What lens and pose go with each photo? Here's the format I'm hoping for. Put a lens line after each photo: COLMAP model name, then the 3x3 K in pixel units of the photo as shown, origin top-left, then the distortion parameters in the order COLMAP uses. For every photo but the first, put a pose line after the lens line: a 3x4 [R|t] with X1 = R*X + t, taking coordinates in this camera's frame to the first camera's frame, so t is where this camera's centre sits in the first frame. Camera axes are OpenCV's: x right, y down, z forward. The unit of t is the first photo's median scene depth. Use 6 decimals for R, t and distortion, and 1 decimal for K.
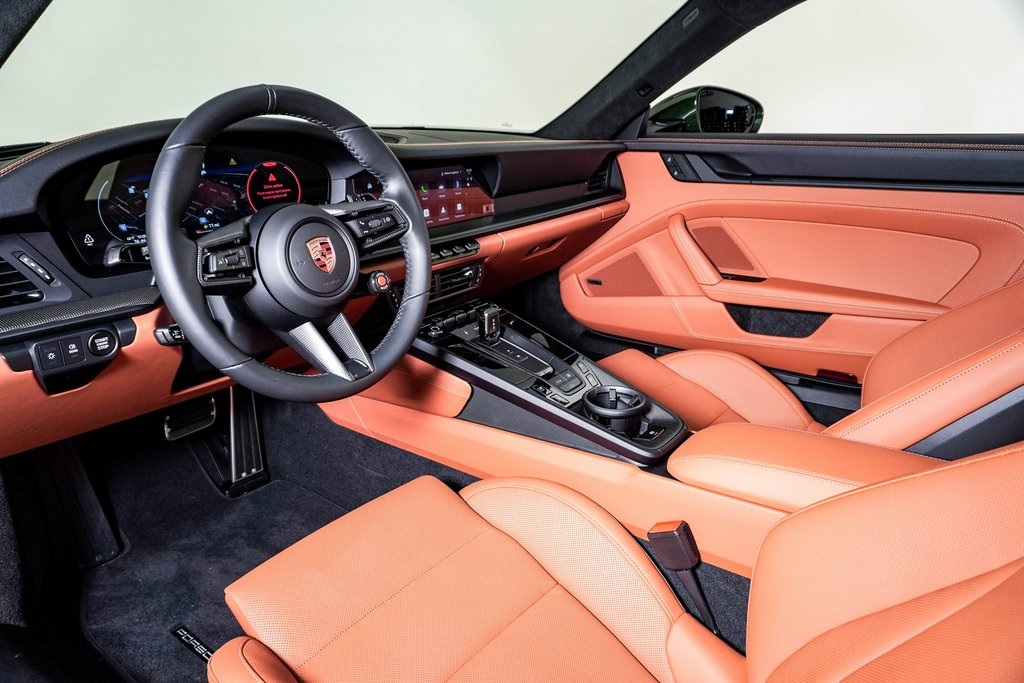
lens RADIAL K [[688.8, 0, 515.6], [0, 688.8, 337.0], [0, 0, 1]] dist [-0.047919, 0.020718]
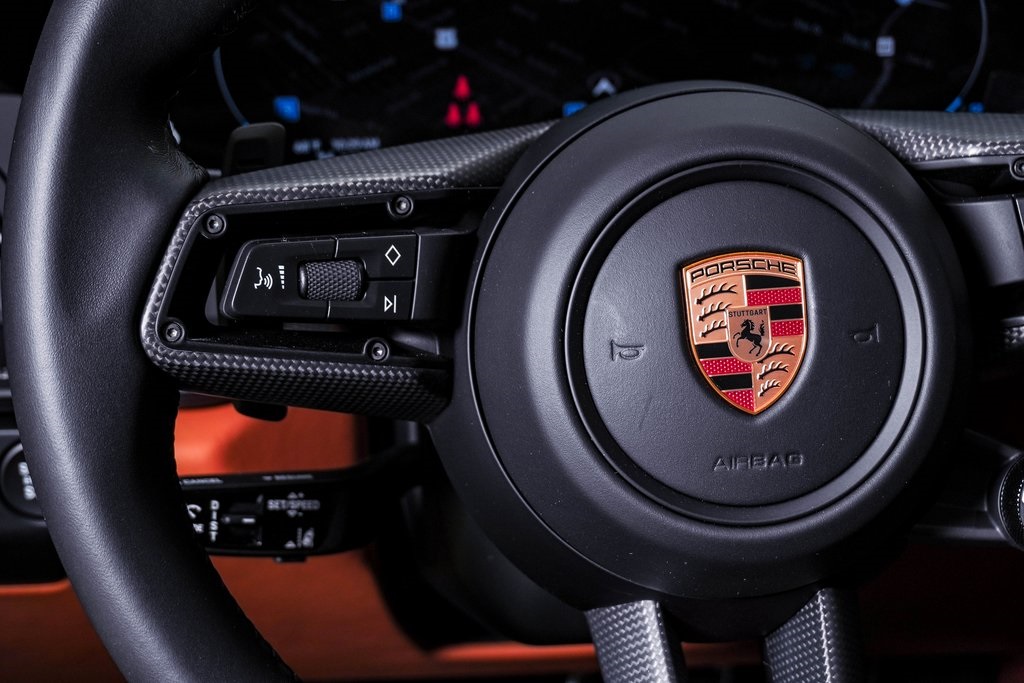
lens RADIAL K [[1635.8, 0, 518.1], [0, 1635.8, 337.0], [0, 0, 1]] dist [-0.027664, 0.000000]
pose [[0.658488, 0.212728, -0.721900, 0.031088], [-0.251327, 0.966310, 0.055500, -0.089181], [0.709385, 0.144887, 0.689768, 0.409810]]
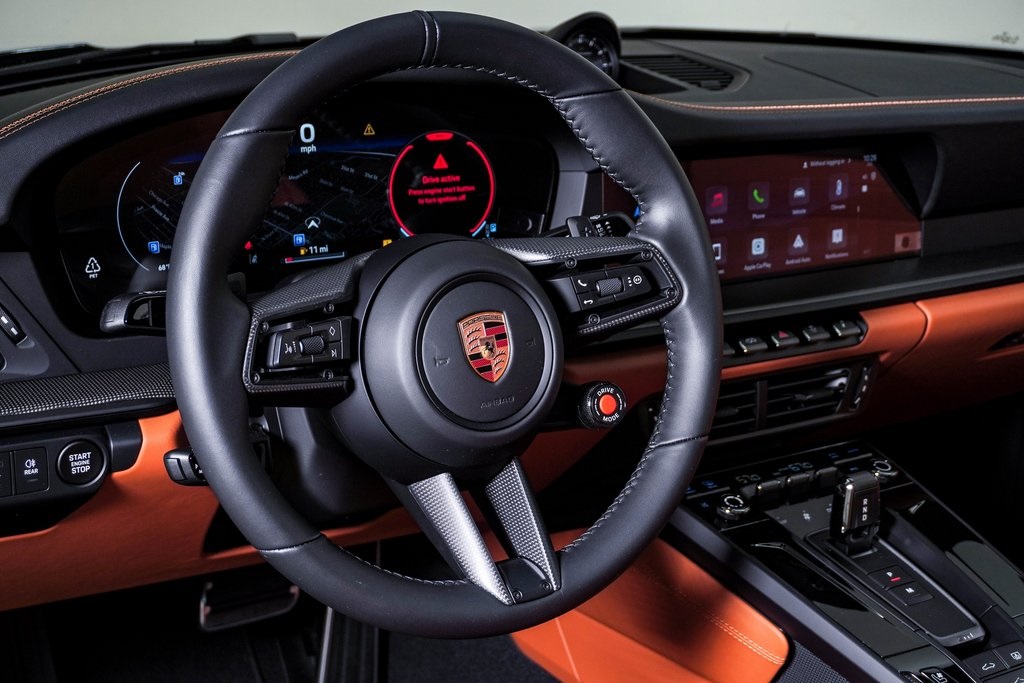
lens RADIAL K [[1570.9, 0, 505.9], [0, 1570.9, 341.8], [0, 0, 1]] dist [-0.022875, 0.000000]
pose [[0.932018, 0.120751, -0.341705, 0.086861], [-0.140163, 0.989592, -0.032601, -0.060938], [0.334212, 0.078279, 0.939242, -0.055652]]
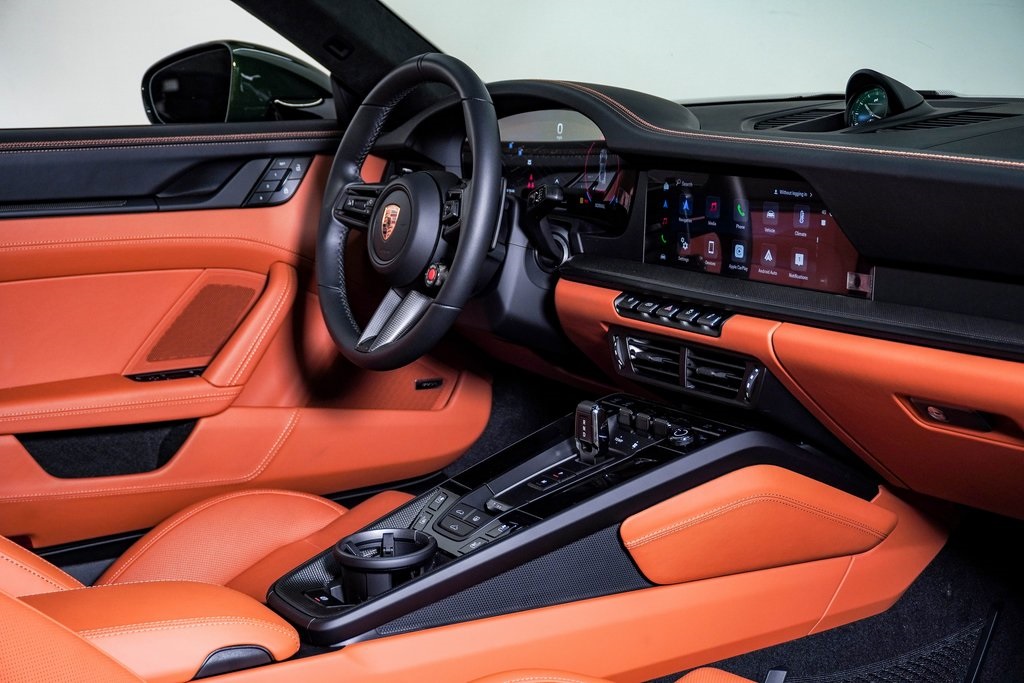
lens RADIAL K [[1605.9, 0, 508.0], [0, 1605.9, 343.8], [0, 0, 1]] dist [-0.021470, 0.000000]
pose [[-0.373004, 0.188623, -0.908454, 1.252019], [-0.266822, 0.915950, 0.299735, -0.488319], [0.888636, 0.354198, -0.291324, 1.319415]]
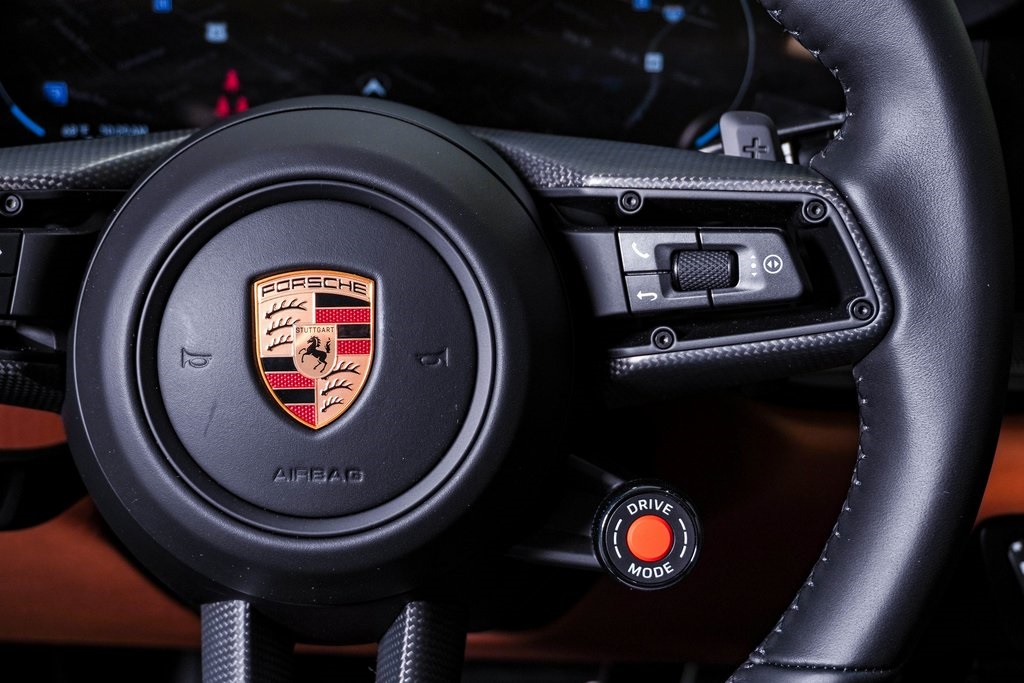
lens RADIAL K [[1635.8, 0, 456.7], [0, 1635.8, 345.2], [0, 0, 1]] dist [-0.027664, 0.000000]
pose [[0.598784, 0.268536, -0.754550, 0.101216], [-0.307612, 0.946966, 0.092905, -0.127623], [0.739481, 0.176479, 0.649633, 0.477741]]
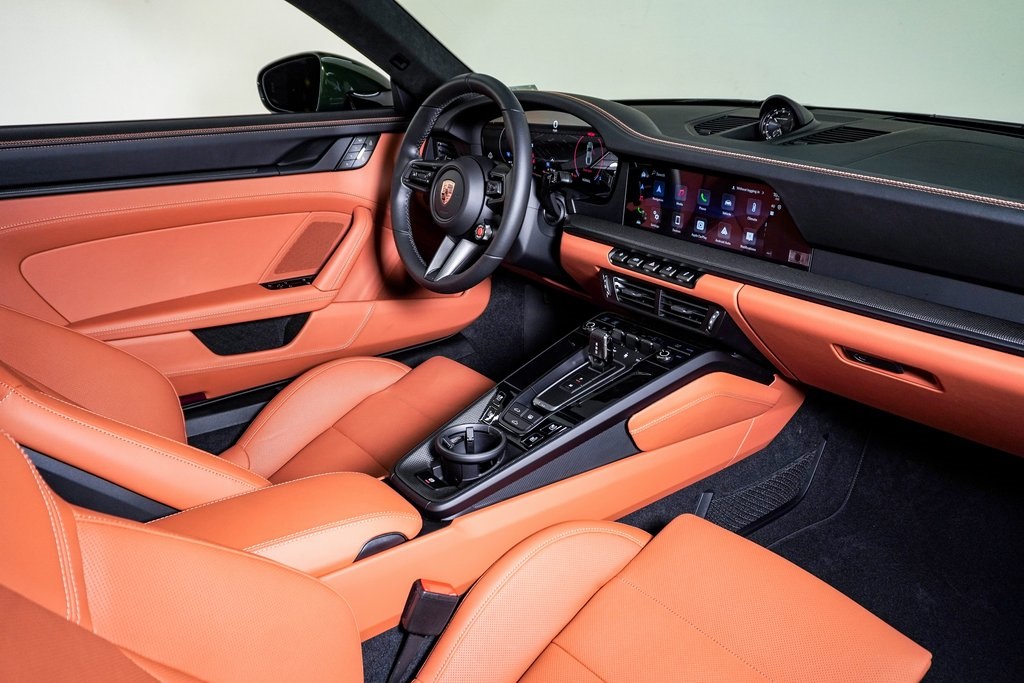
lens RADIAL K [[822.9, 0, 514.5], [0, 822.9, 347.6], [0, 0, 1]] dist [-0.039213, 0.007192]
pose [[-0.277715, 0.358906, -0.891101, 0.941169], [-0.302850, 0.847581, 0.435762, -0.448435], [0.911678, 0.390888, -0.126691, 1.033832]]
